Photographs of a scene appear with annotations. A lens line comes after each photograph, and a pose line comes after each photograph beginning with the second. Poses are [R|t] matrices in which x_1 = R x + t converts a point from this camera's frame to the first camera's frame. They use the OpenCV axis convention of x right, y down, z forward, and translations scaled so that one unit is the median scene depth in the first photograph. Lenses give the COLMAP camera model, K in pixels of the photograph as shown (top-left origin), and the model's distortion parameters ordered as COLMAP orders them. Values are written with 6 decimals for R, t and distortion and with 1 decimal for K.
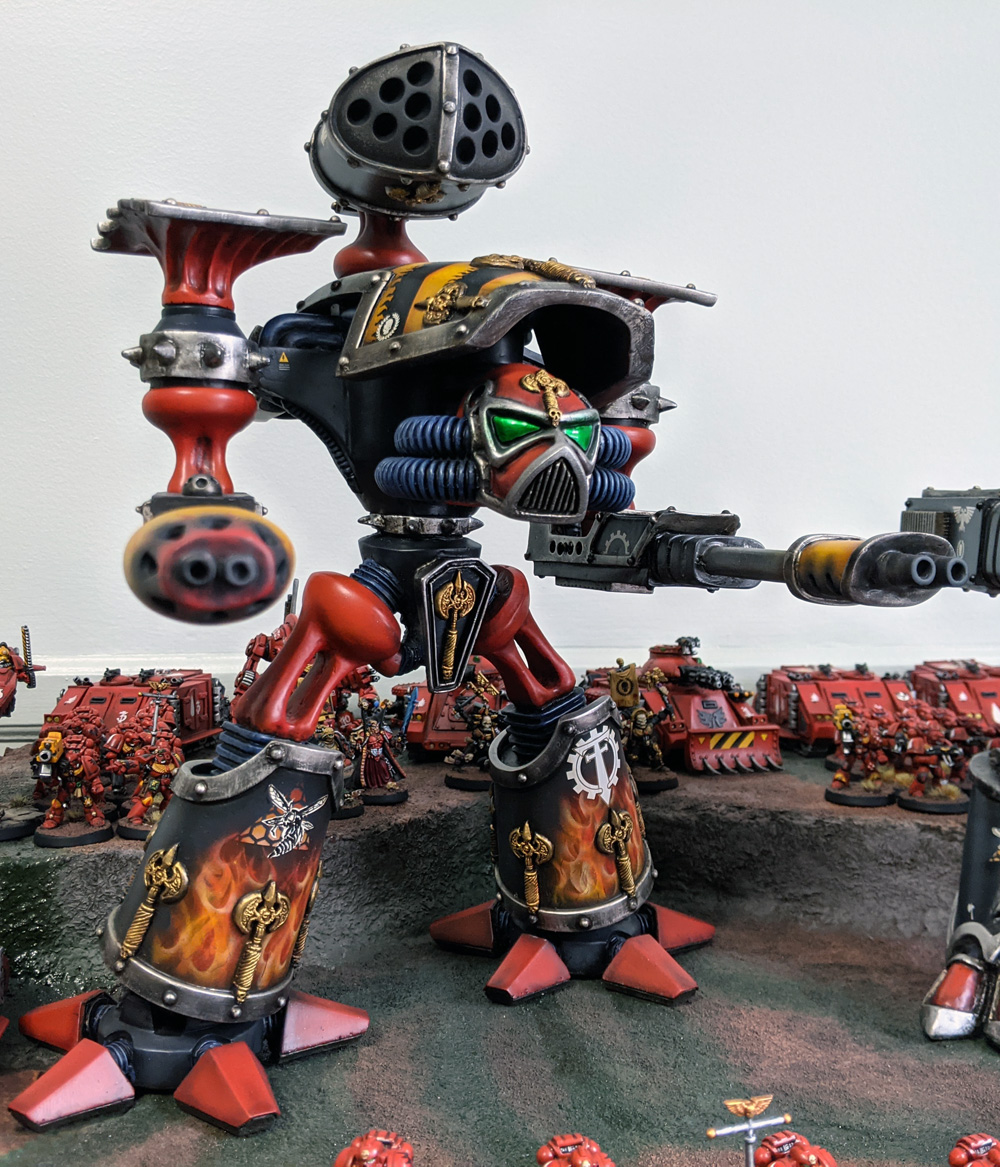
lens RADIAL K [[1267.0, 0, 452.4], [0, 1267.0, 585.0], [0, 0, 1]] dist [0.015343, 0.000000]
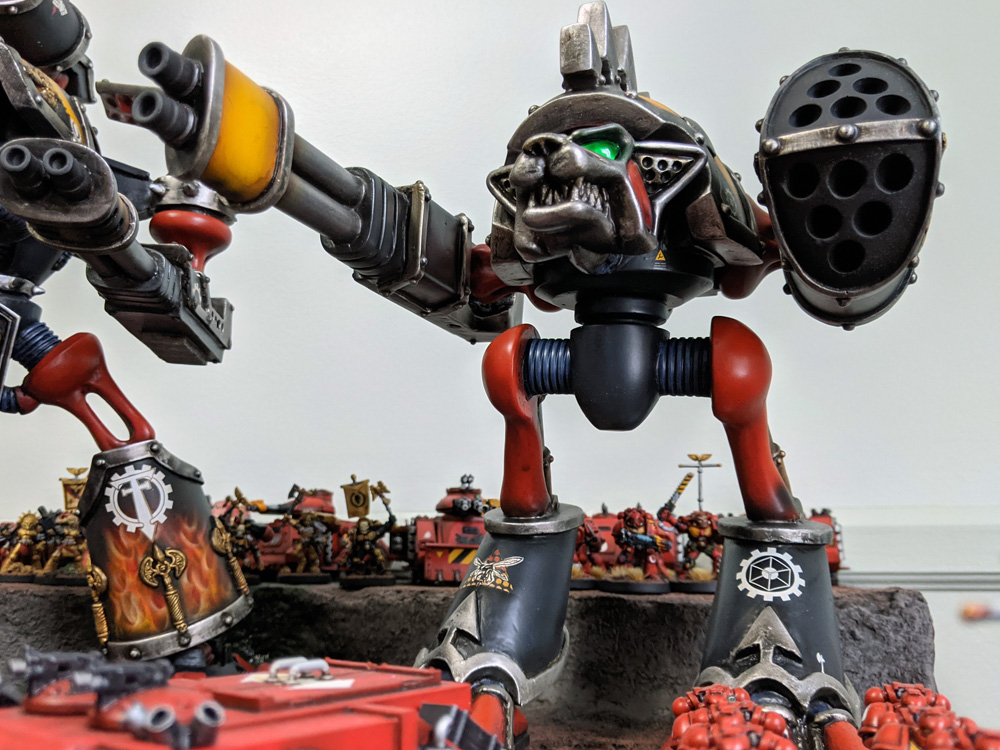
lens RADIAL K [[924.4, 0, 476.5], [0, 924.4, 417.6], [0, 0, 1]] dist [-0.014397, 0.000000]
pose [[0.953293, -0.042242, -0.299078, 0.649770], [-0.020337, 0.978949, -0.203090, 0.231316], [0.301361, 0.199686, 0.932366, 0.323349]]
